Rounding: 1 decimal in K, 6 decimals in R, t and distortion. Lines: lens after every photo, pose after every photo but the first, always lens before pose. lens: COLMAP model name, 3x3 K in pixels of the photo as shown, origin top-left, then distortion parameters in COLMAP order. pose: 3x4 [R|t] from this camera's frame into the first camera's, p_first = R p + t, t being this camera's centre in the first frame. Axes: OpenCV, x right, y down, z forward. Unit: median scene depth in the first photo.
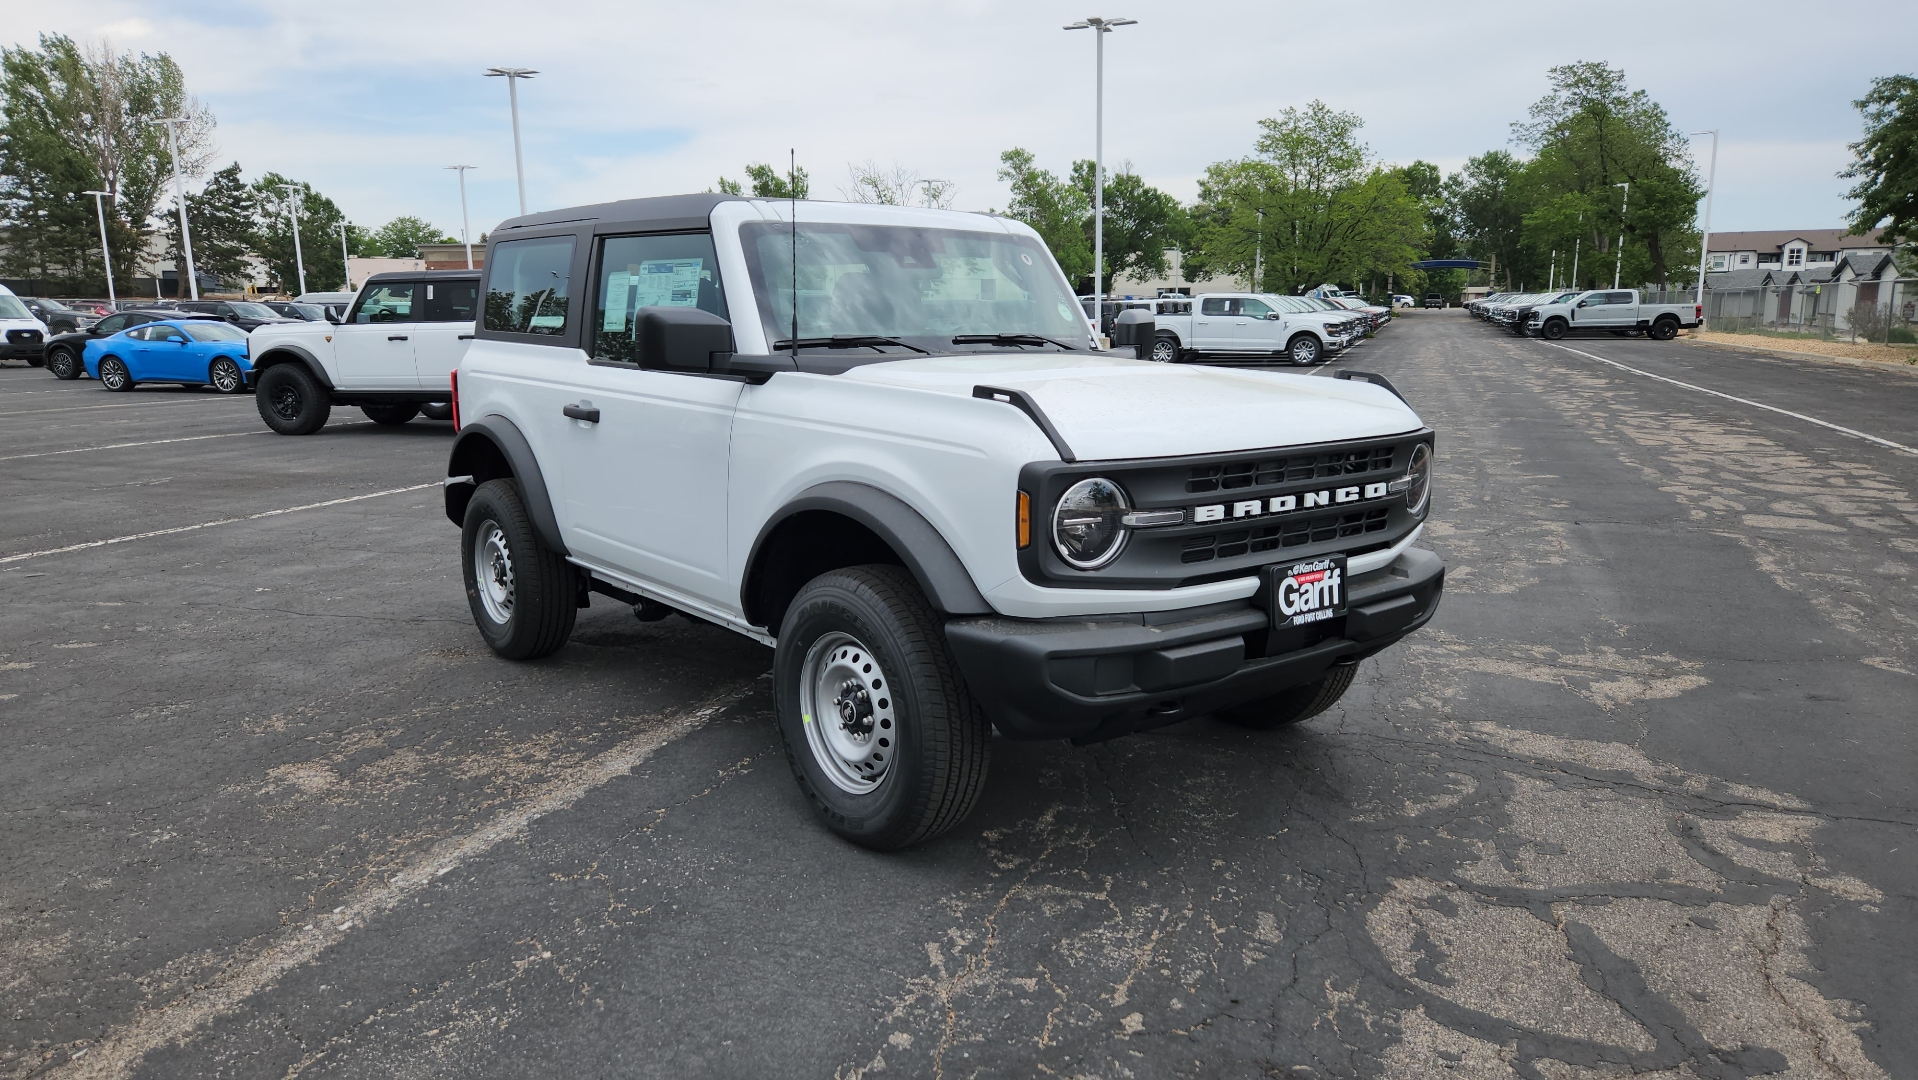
lens RADIAL K [[1257.5, 0, 932.6], [0, 1257.5, 551.3], [0, 0, 1]] dist [0.067986, -0.052227]
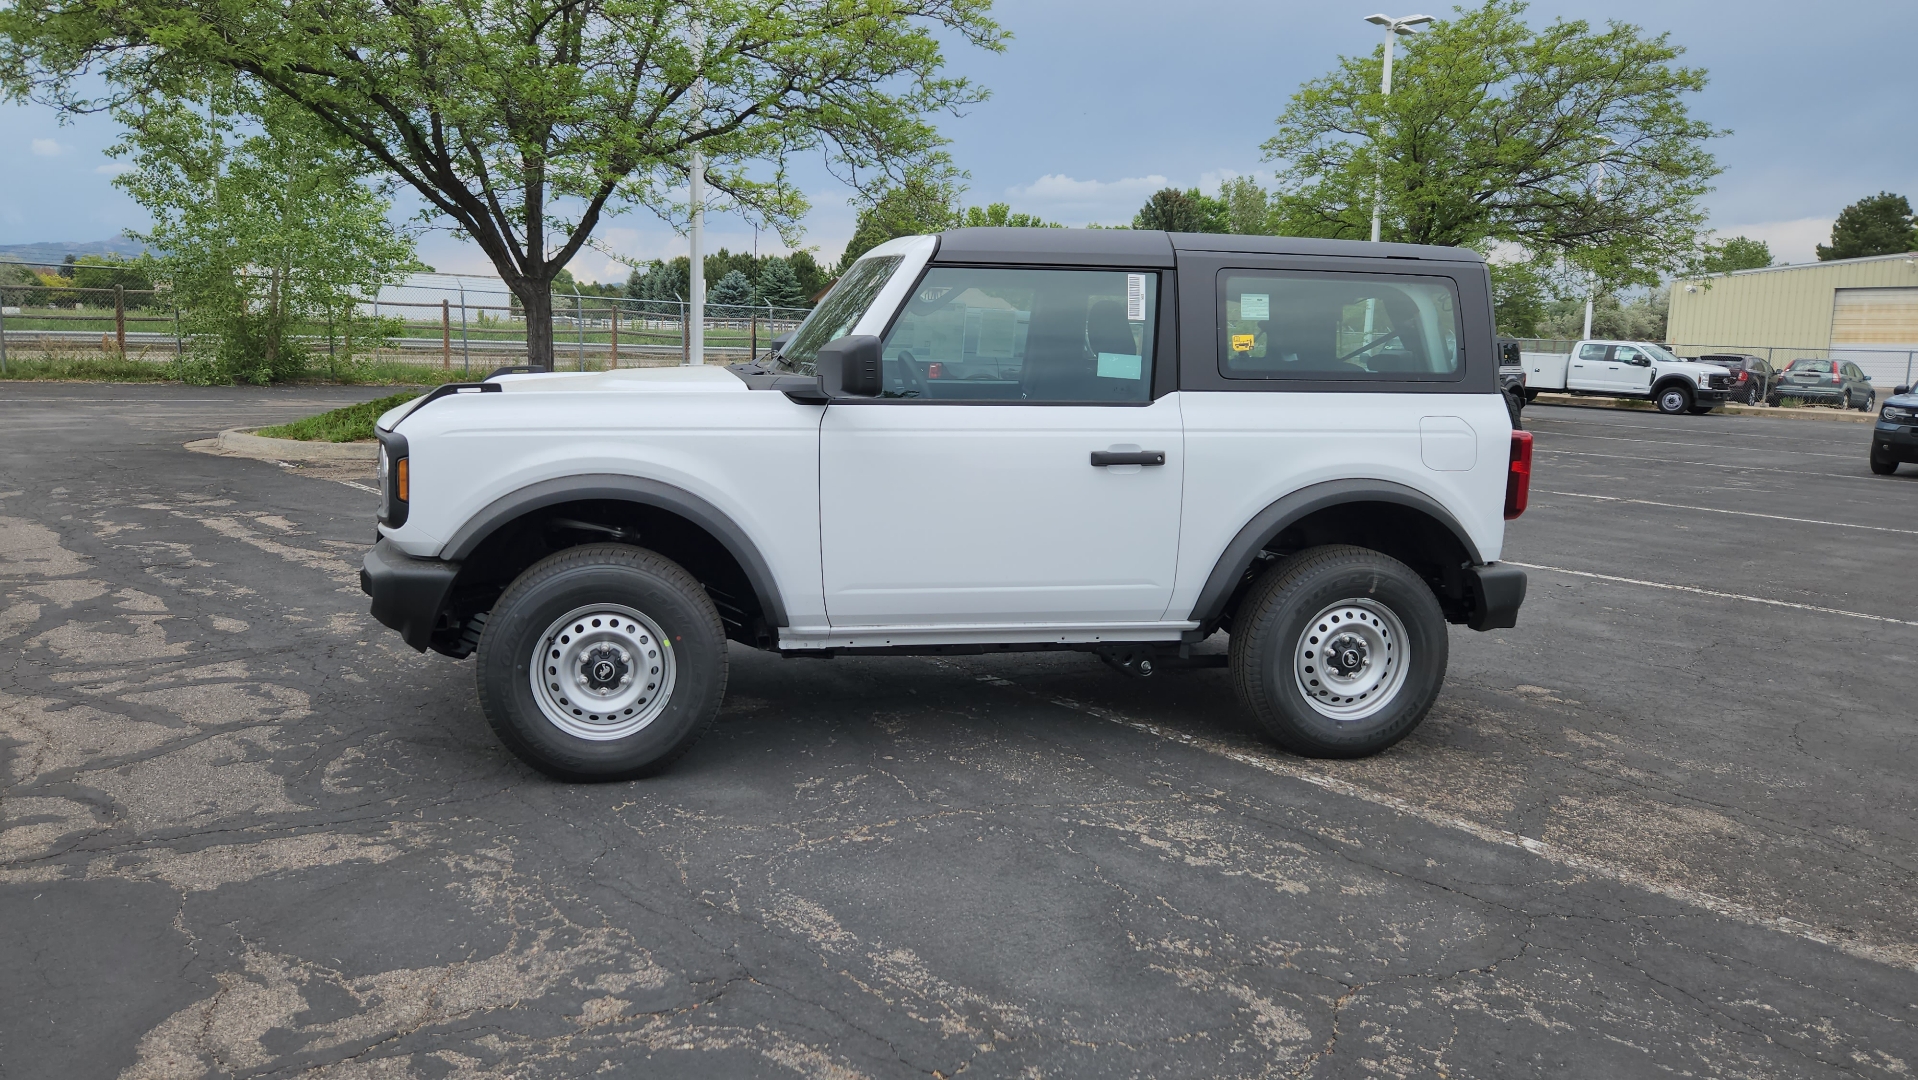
lens RADIAL K [[1293.4, 0, 954.6], [0, 1293.4, 532.9], [0, 0, 1]] dist [0.079498, -0.059698]
pose [[-0.442462, 0.120888, -0.888602, 1.071307], [-0.200755, 0.952374, 0.229526, -0.335933], [0.874028, 0.279947, -0.397120, 1.735762]]
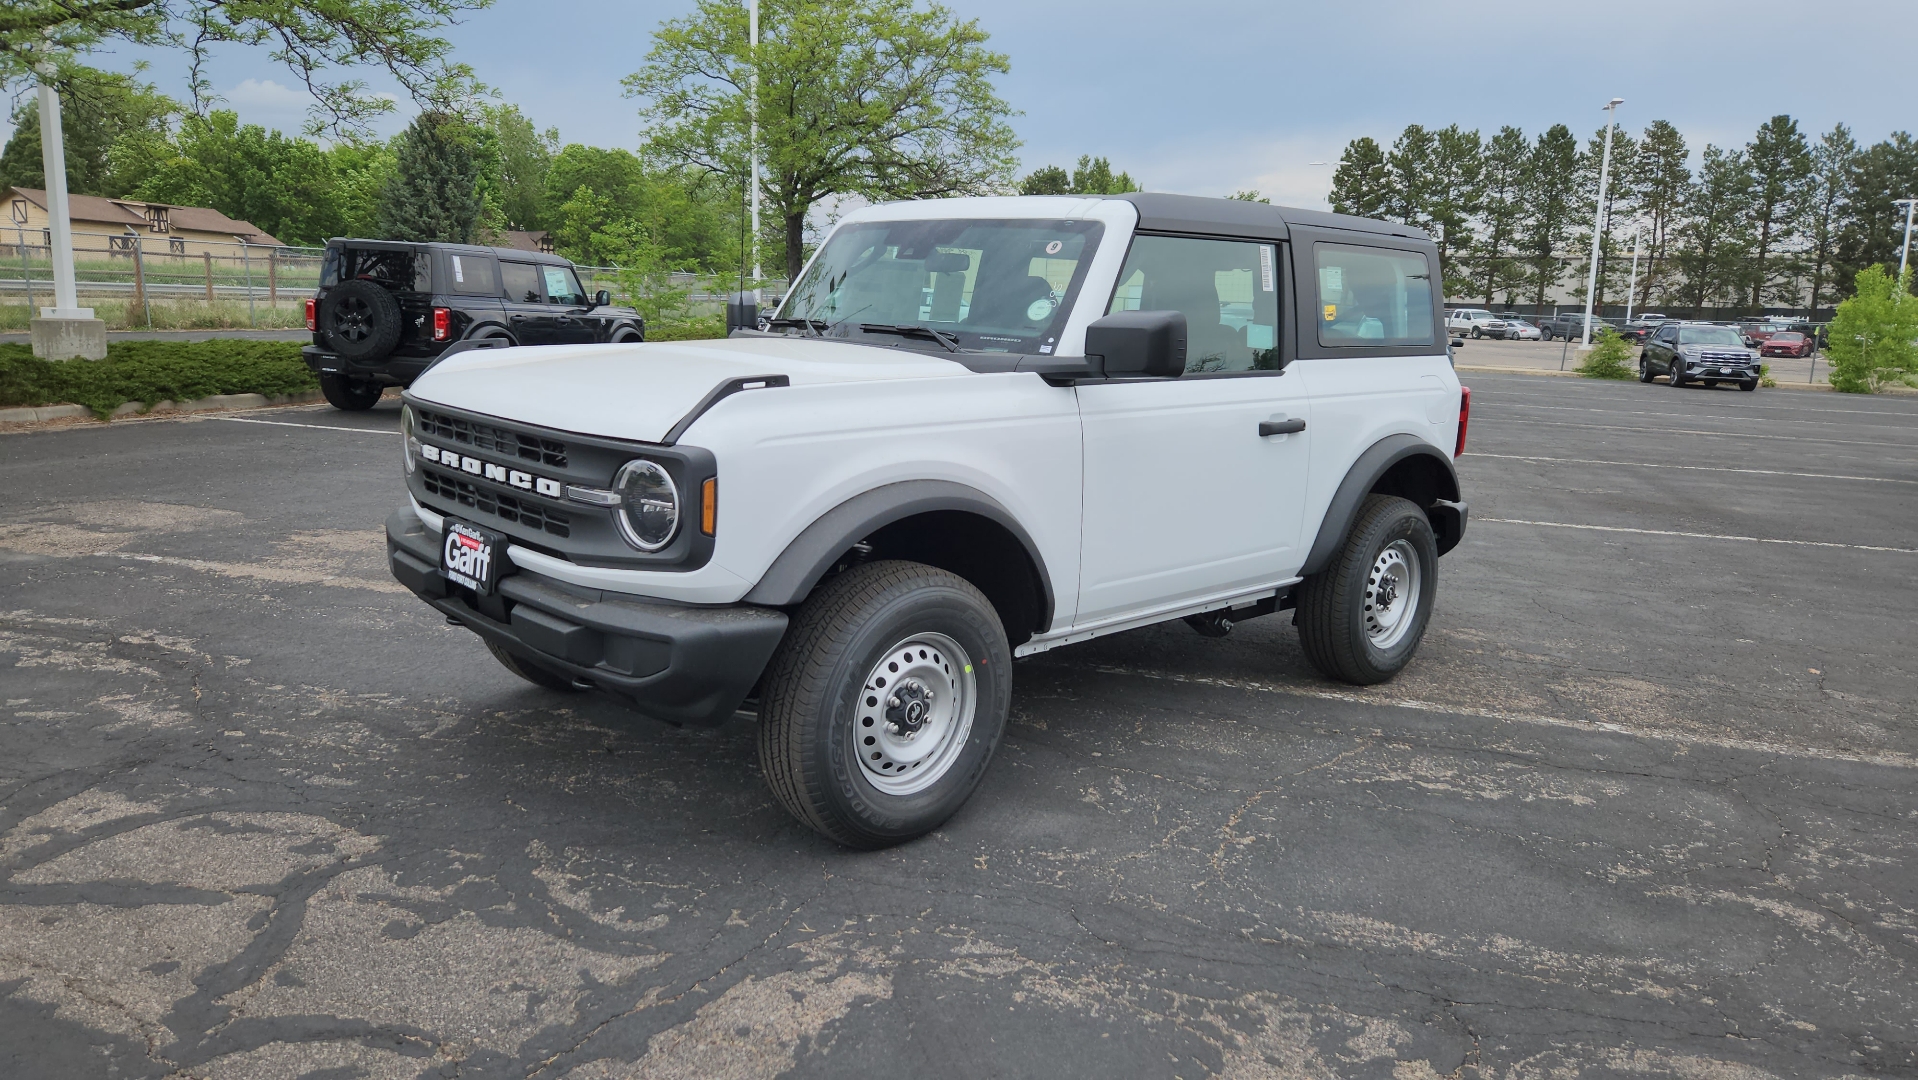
lens RADIAL K [[1275.1, 0, 959.0], [0, 1275.1, 540.0], [0, 0, 1]] dist [0.069286, -0.049915]
pose [[0.098480, 0.186741, -0.977461, 1.105773], [-0.228066, 0.960327, 0.160490, -0.194815], [0.968652, 0.207121, 0.137163, 1.010369]]
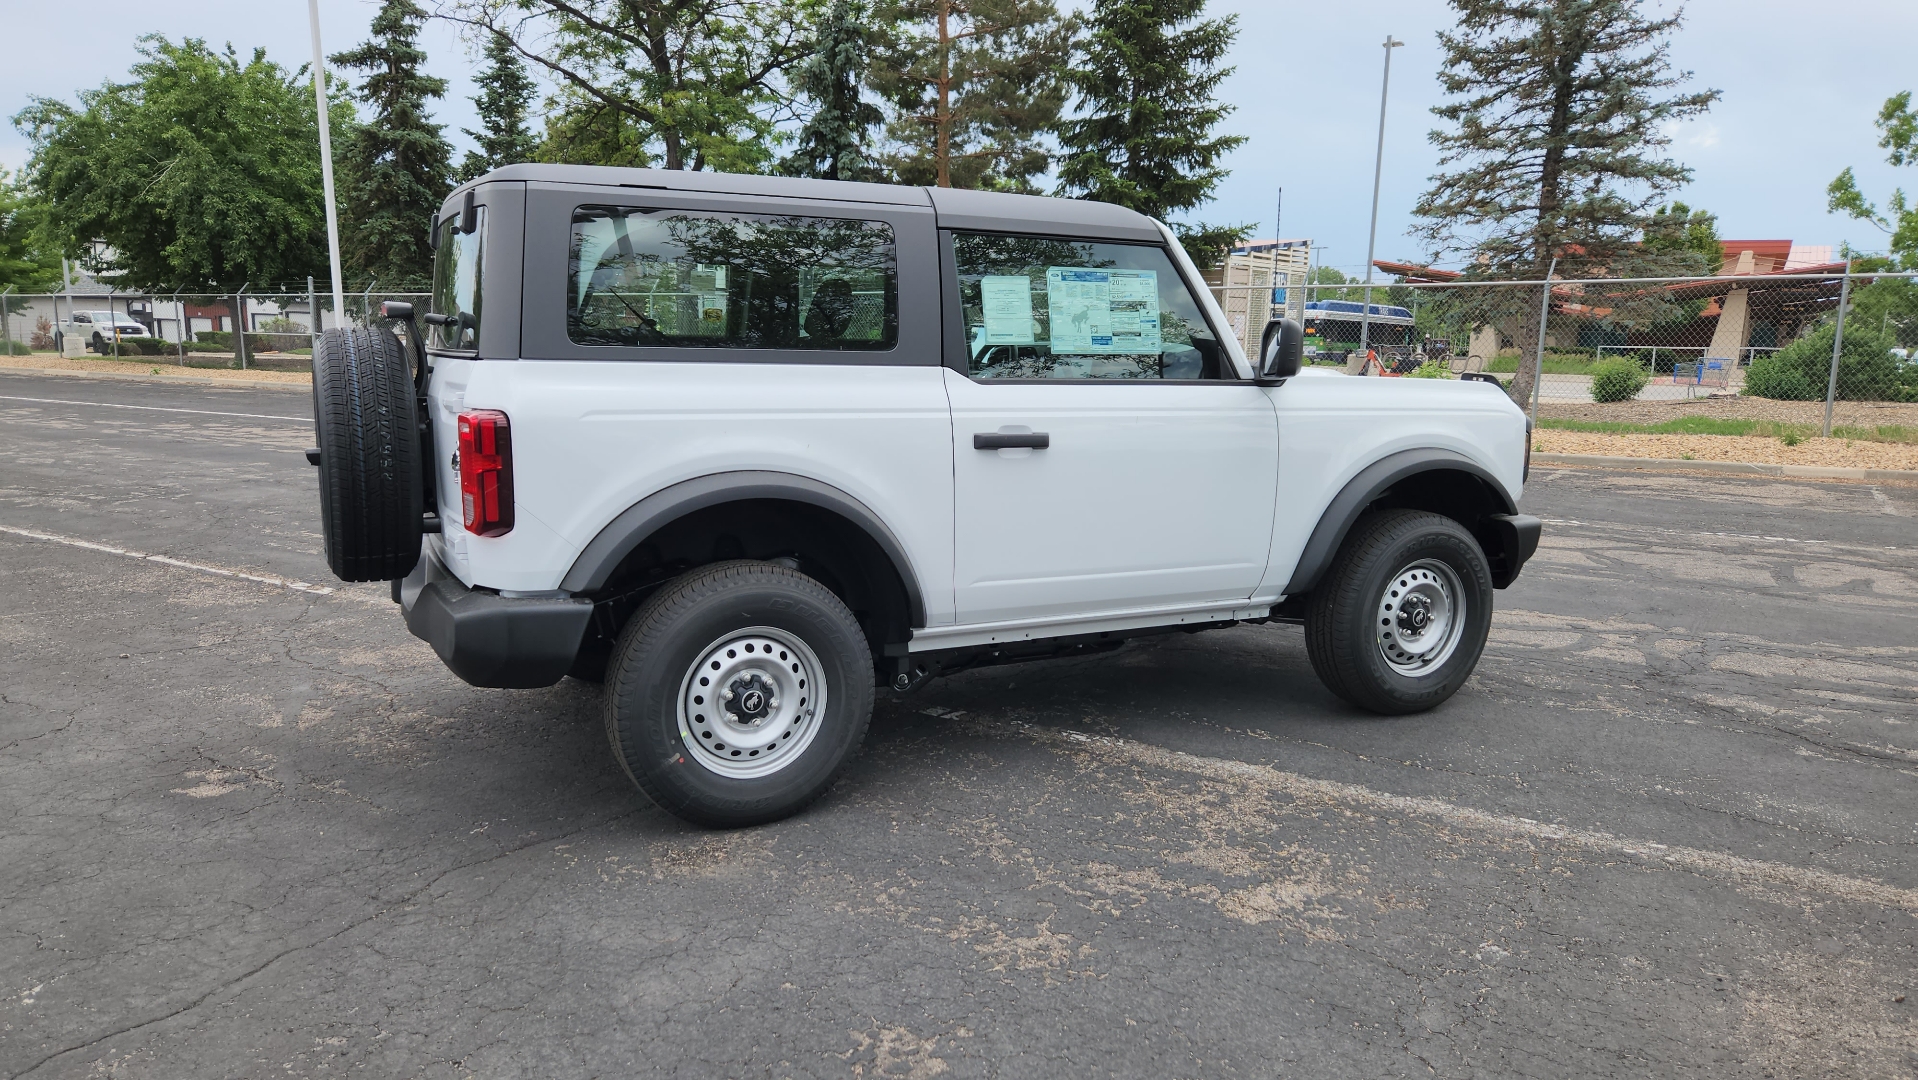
lens RADIAL K [[1273.3, 0, 901.0], [0, 1273.3, 544.5], [0, 0, 1]] dist [0.064734, -0.049329]
pose [[0.237200, -0.155242, 0.958977, -1.279189], [0.171162, 0.978385, 0.116048, -0.174266], [-0.956263, 0.136613, 0.258644, 0.979265]]
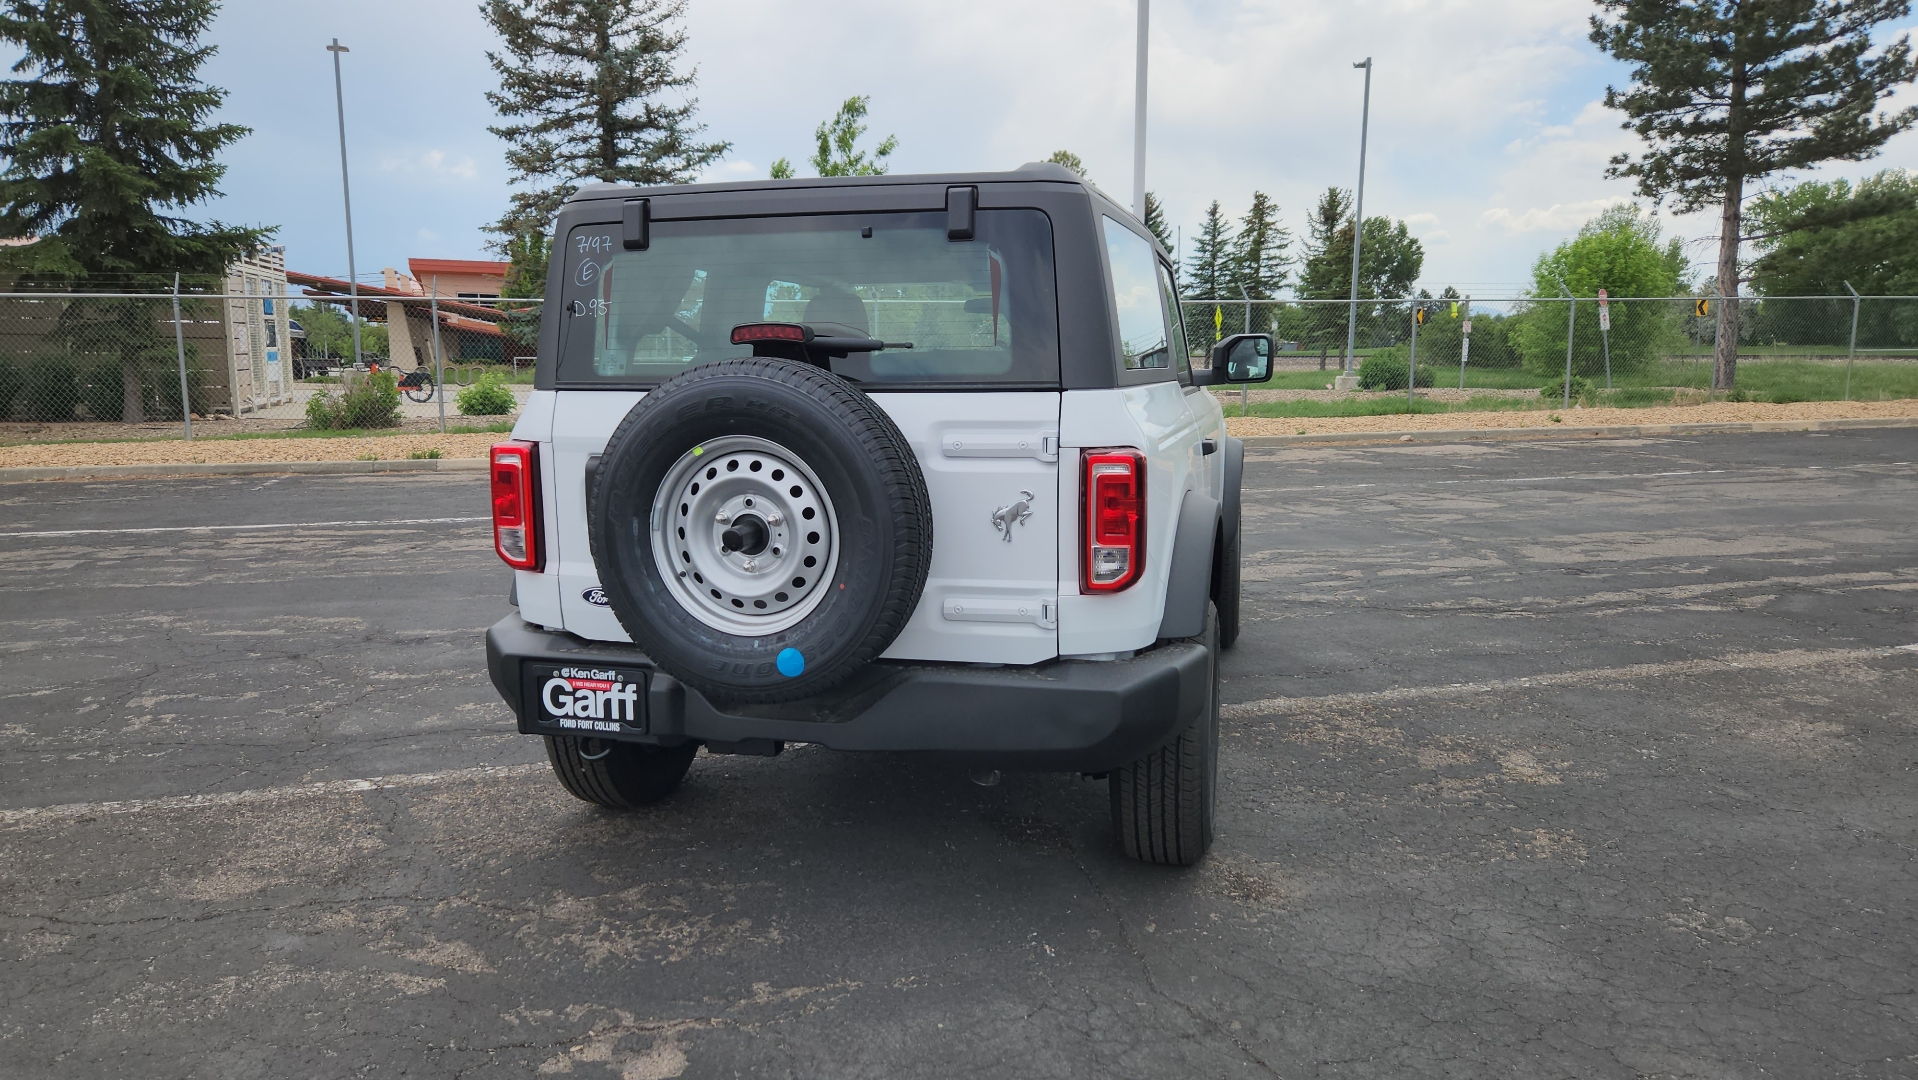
lens RADIAL K [[1288.3, 0, 889.9], [0, 1288.3, 549.1], [0, 0, 1]] dist [0.078285, -0.065056]
pose [[-0.568375, -0.122039, 0.813669, -1.053411], [0.160198, 0.953597, 0.254930, -0.361590], [-0.807024, 0.275243, -0.522450, 1.943439]]
